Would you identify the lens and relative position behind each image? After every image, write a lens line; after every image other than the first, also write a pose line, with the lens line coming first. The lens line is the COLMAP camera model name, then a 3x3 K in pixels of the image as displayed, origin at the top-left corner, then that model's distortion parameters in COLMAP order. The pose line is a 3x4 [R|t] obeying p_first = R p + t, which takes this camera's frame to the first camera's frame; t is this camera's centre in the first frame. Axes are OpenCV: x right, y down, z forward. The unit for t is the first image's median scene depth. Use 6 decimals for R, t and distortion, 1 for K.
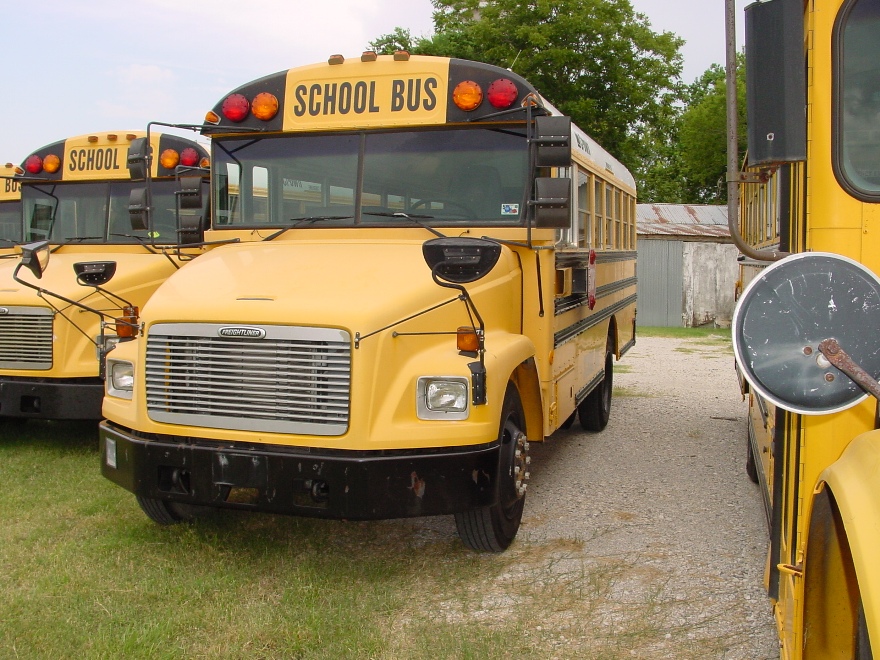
lens RADIAL K [[891.1, 0, 440.0], [0, 891.1, 330.0], [0, 0, 1]] dist [-0.127312, -0.002367]
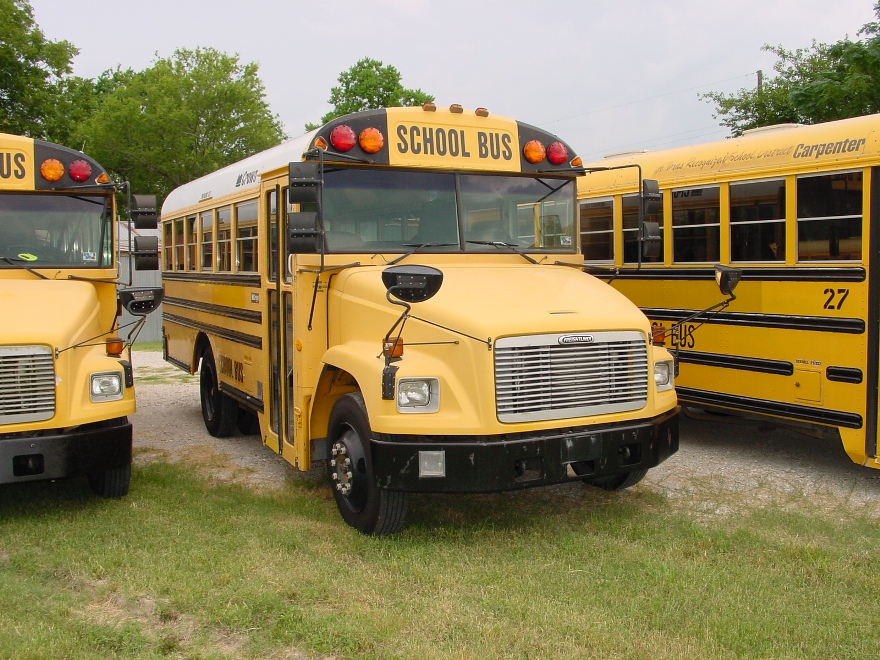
lens RADIAL K [[891.1, 0, 440.0], [0, 891.1, 330.0], [0, 0, 1]] dist [-0.127312, -0.002367]
pose [[0.707871, -0.057728, 0.703979, -0.955559], [0.069549, 0.997508, 0.011865, -0.029692], [-0.702909, 0.040562, 0.710122, 0.183465]]
